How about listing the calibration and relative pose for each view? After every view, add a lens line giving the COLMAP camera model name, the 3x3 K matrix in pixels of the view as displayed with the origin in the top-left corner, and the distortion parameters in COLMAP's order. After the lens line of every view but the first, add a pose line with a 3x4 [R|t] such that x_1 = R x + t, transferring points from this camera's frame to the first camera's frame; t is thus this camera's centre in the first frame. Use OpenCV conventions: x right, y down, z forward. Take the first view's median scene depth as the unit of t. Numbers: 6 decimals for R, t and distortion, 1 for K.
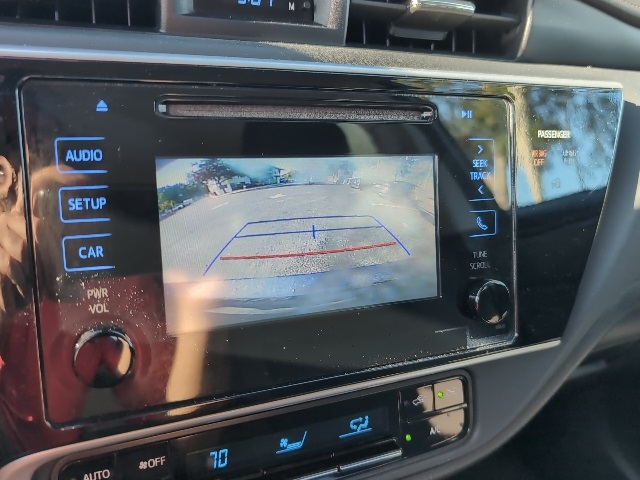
lens RADIAL K [[549.3, 0, 320.0], [0, 549.3, 240.0], [0, 0, 1]] dist [-0.031288, 0.013935]
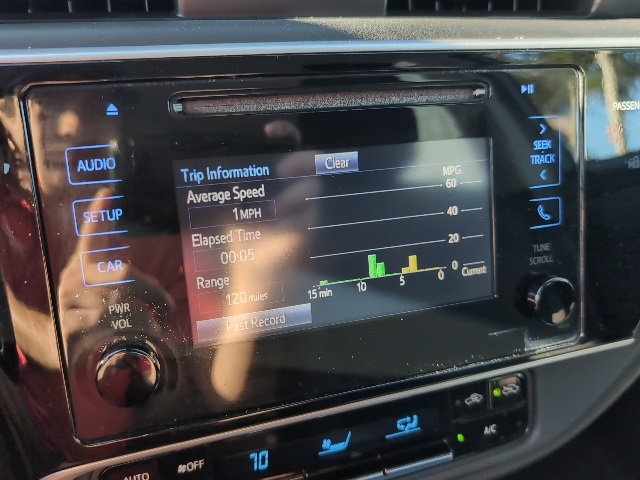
lens RADIAL K [[549.3, 0, 320.0], [0, 549.3, 240.0], [0, 0, 1]] dist [-0.031288, 0.013935]
pose [[0.992640, -0.010427, -0.120651, 0.044843], [0.021257, 0.995820, 0.088830, -0.077094], [0.119220, -0.090741, 0.988713, 0.083736]]
